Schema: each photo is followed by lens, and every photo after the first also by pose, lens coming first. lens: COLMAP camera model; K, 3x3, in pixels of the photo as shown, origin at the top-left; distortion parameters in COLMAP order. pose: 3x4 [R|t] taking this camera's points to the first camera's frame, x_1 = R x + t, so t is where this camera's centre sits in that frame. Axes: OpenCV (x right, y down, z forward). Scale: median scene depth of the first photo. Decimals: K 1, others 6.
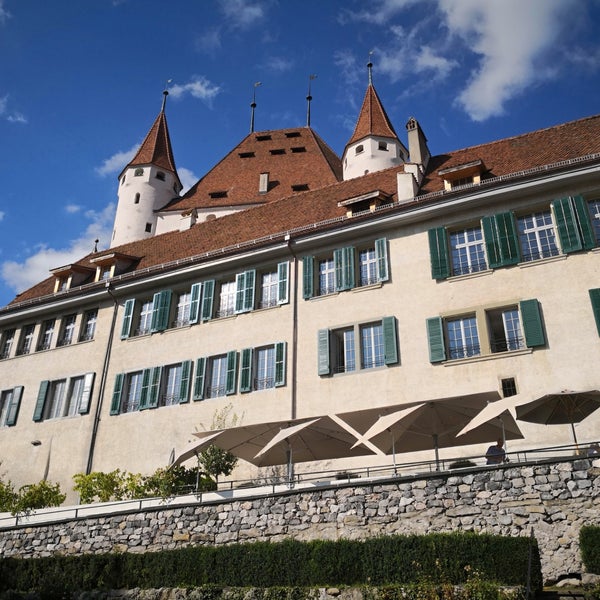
lens RADIAL K [[671.4, 0, 298.3], [0, 671.4, 291.4], [0, 0, 1]] dist [0.057522, -0.015070]
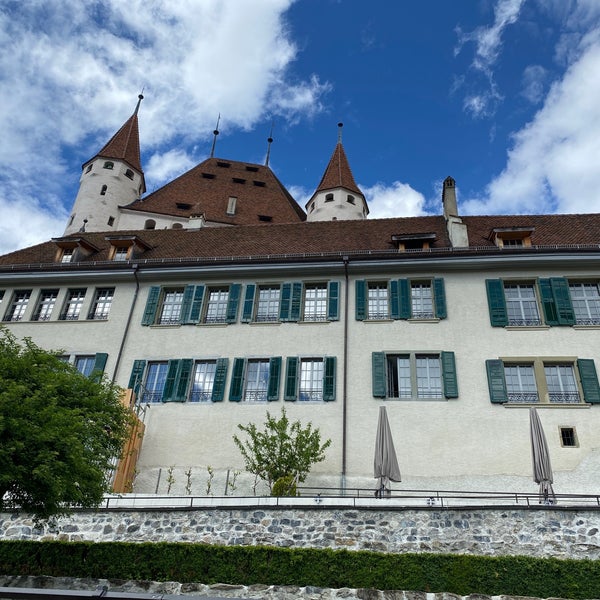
lens RADIAL K [[604.7, 0, 300.0], [0, 604.7, 300.0], [0, 0, 1]] dist [0.187935, -0.524858]
pose [[0.950293, 0.201142, 0.237665, -0.270911], [-0.188485, 0.979202, -0.075074, 0.061581], [-0.247823, 0.026546, 0.968442, 0.111552]]
